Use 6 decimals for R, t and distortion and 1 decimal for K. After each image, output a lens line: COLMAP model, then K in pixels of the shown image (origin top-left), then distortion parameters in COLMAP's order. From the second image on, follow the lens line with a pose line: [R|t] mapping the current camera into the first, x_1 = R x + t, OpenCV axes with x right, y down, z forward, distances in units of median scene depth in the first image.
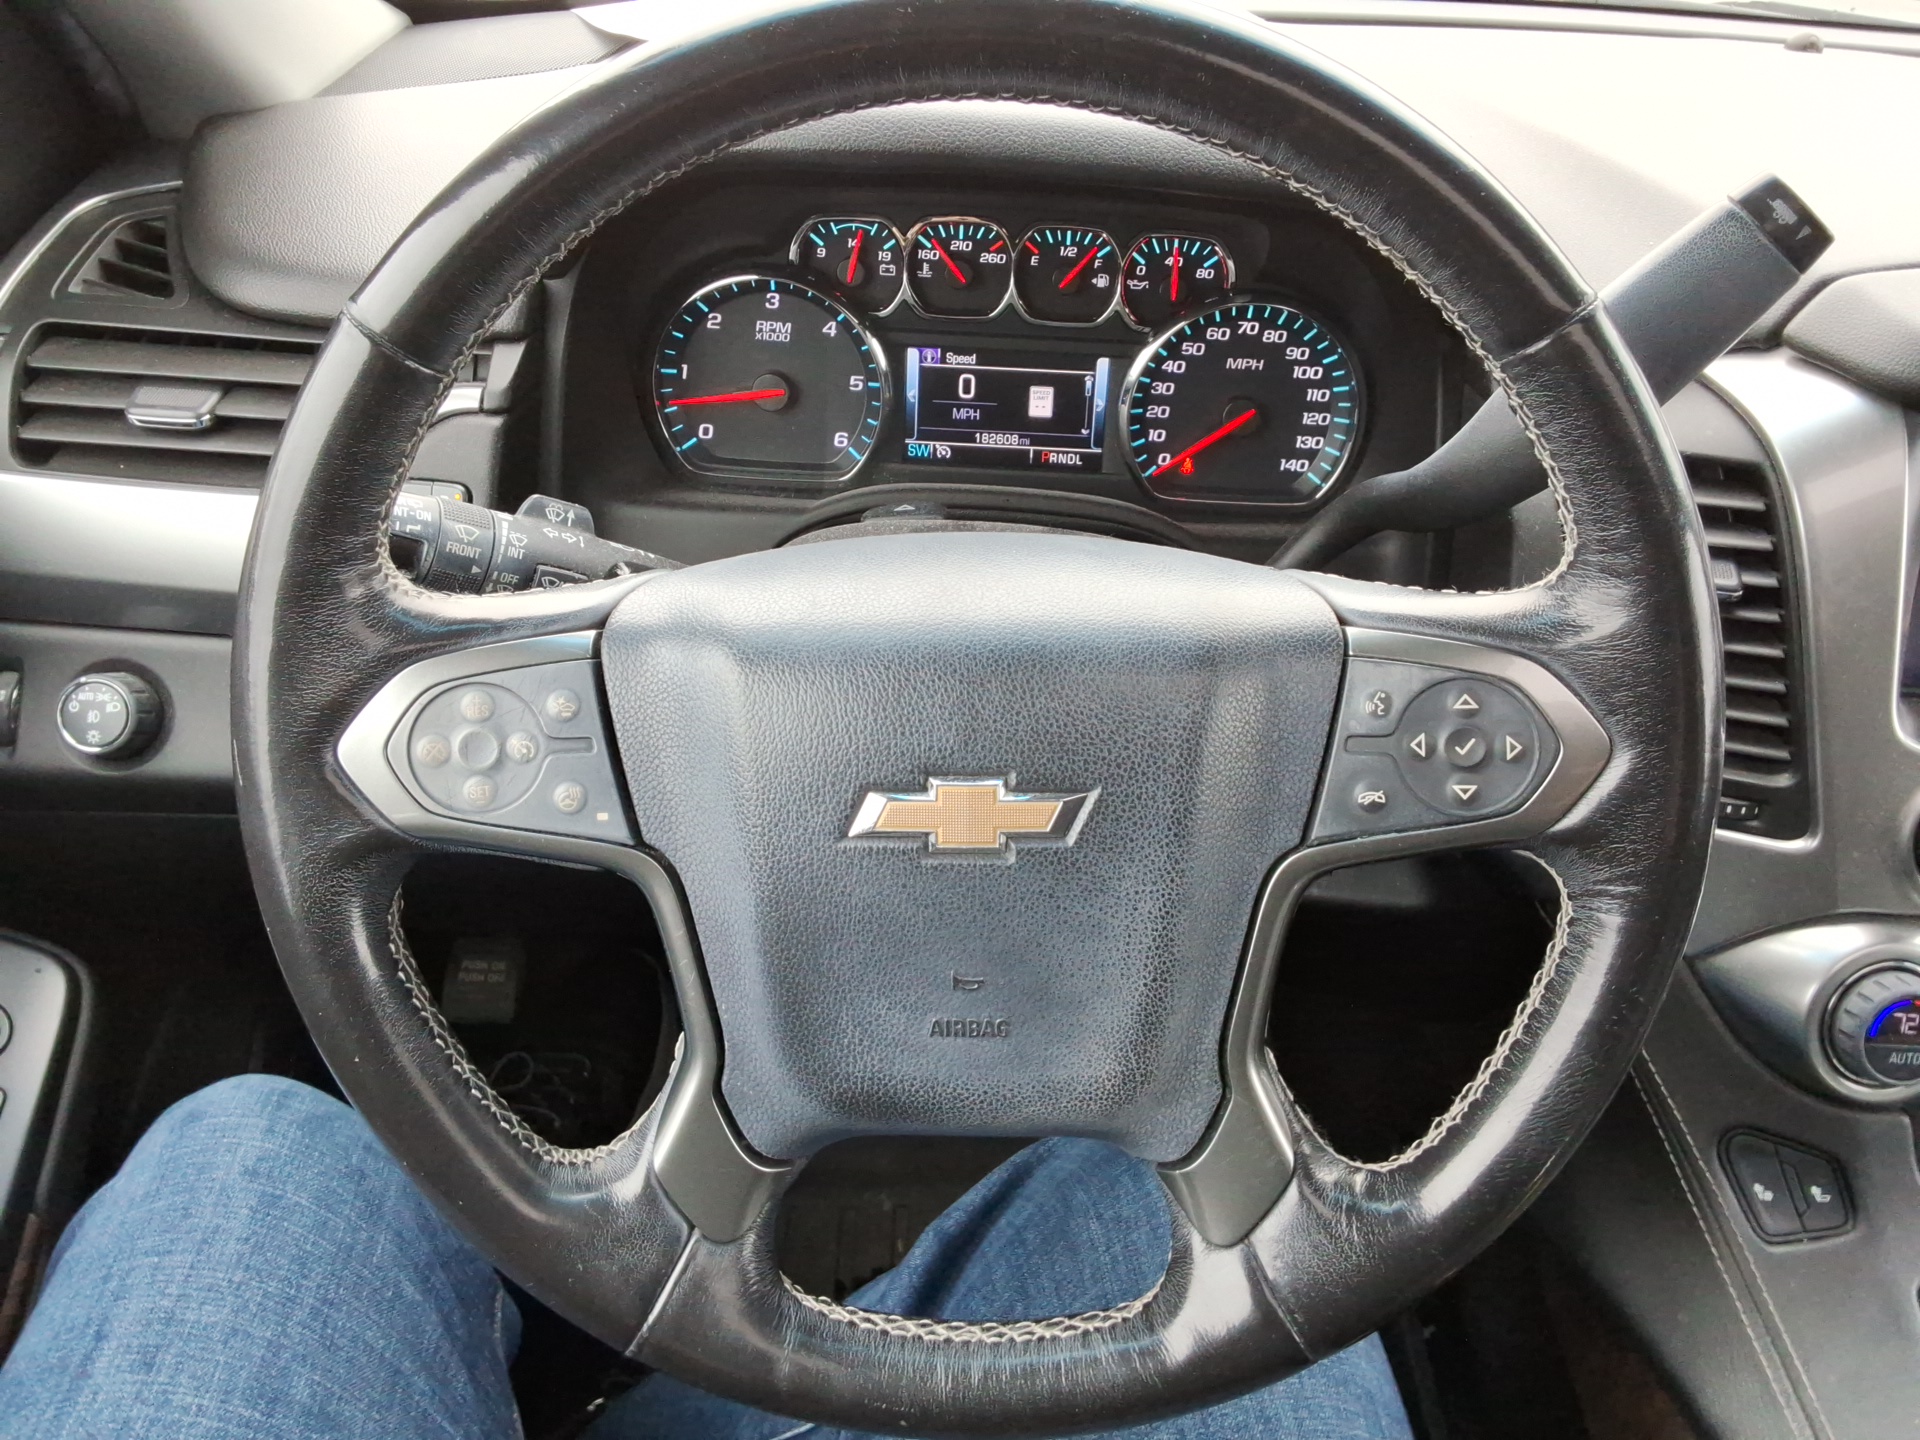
lens RADIAL K [[1585.3, 0, 978.3], [0, 1585.3, 713.6], [0, 0, 1]] dist [0.094158, -0.031250]
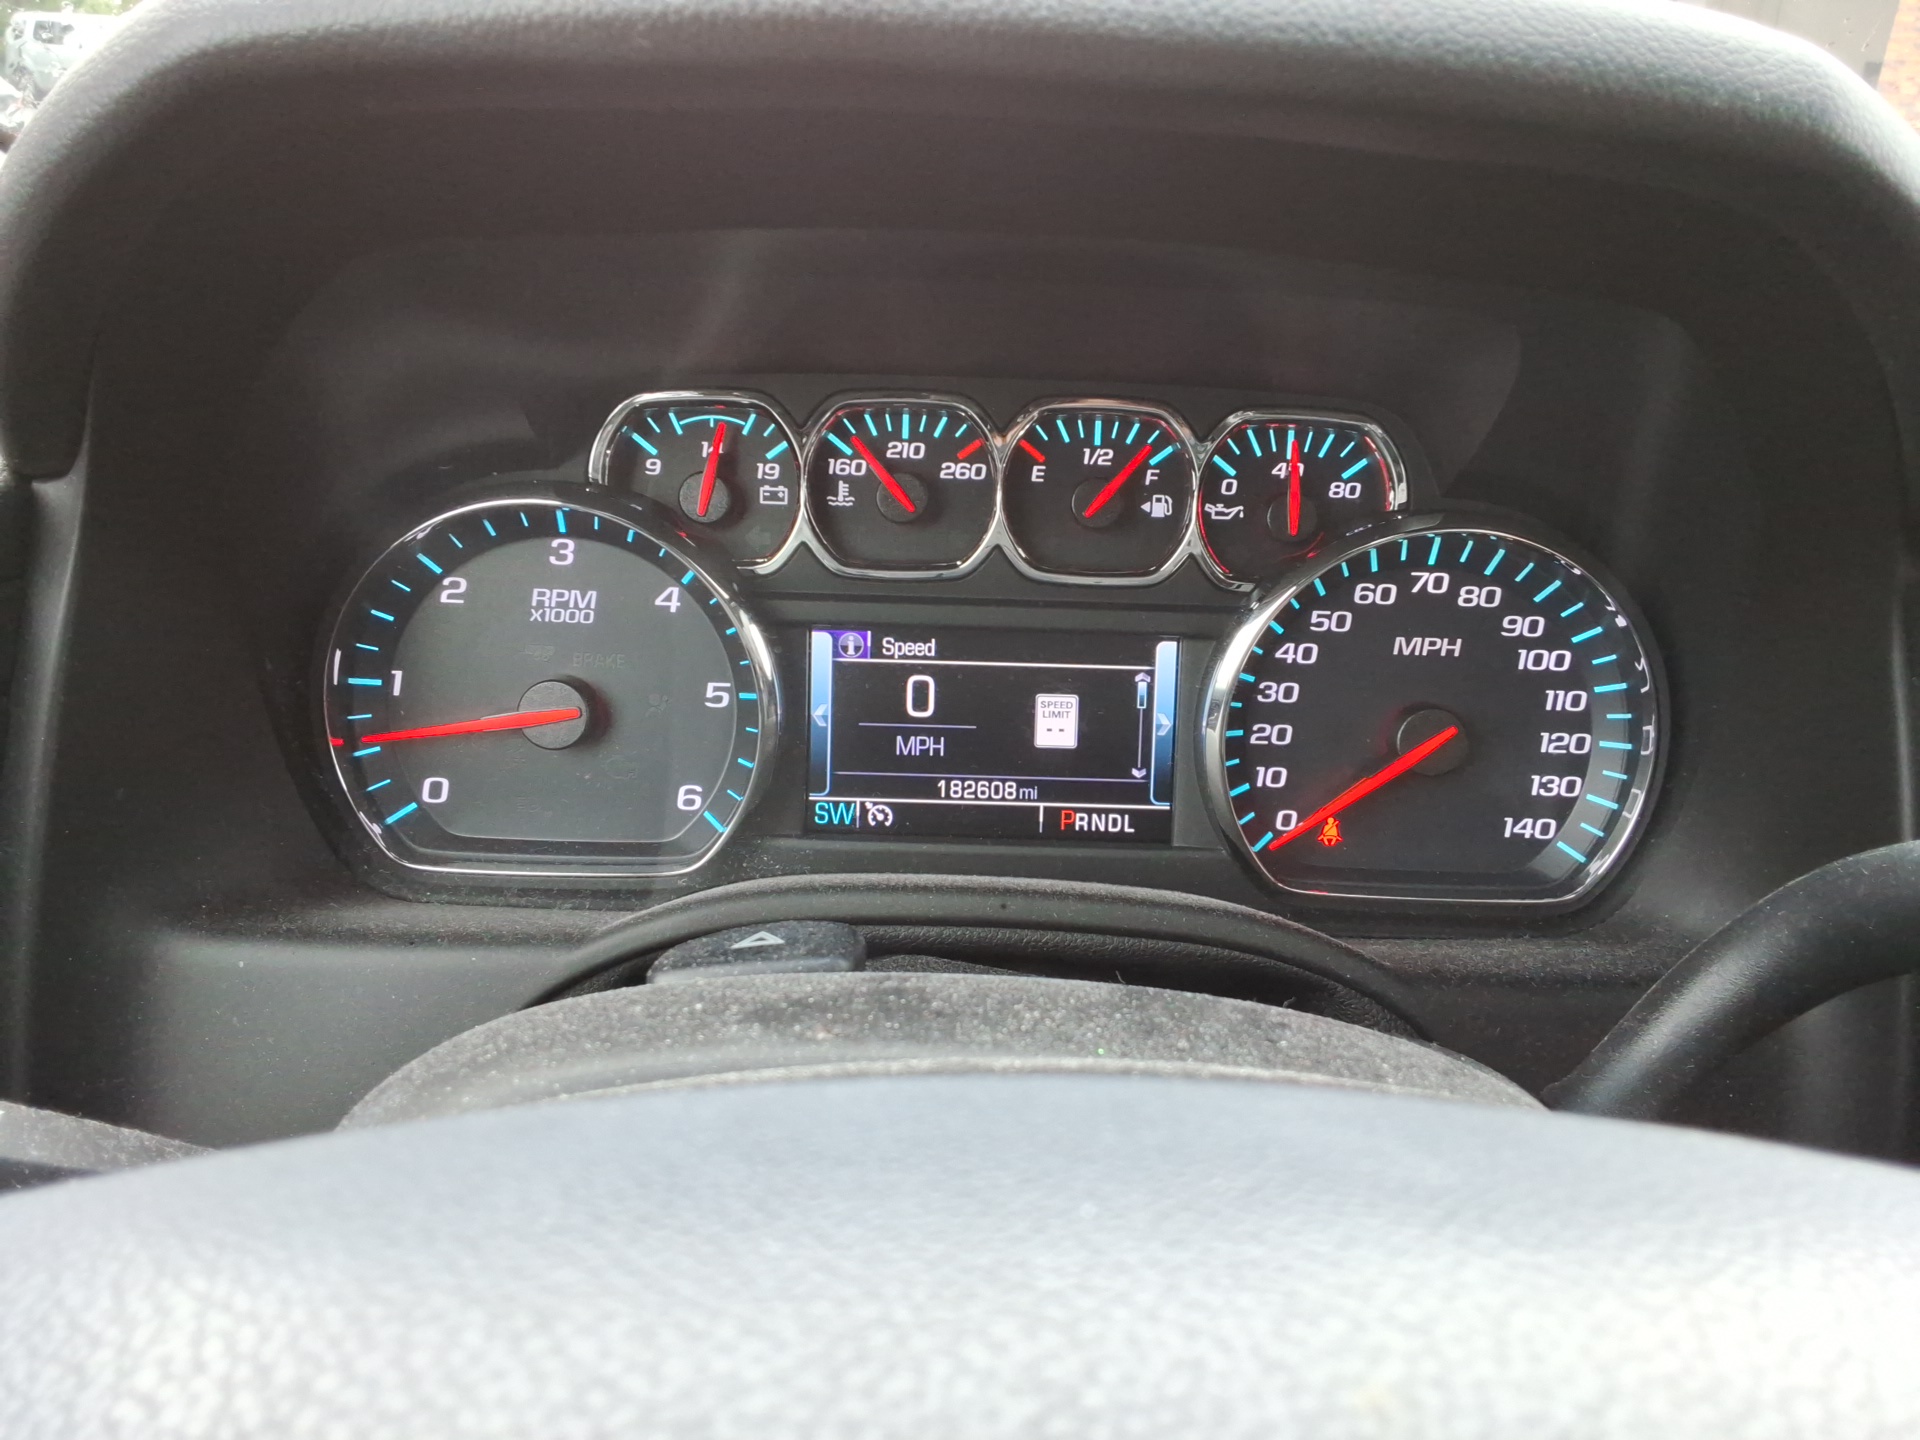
lens RADIAL K [[1585.3, 0, 971.2], [0, 1585.3, 699.3], [0, 0, 1]] dist [0.094158, -0.031250]
pose [[0.999688, -0.021030, 0.013471, 0.002876], [0.023693, 0.969146, -0.245346, -0.071185], [-0.007896, 0.245589, 0.969342, 0.477517]]
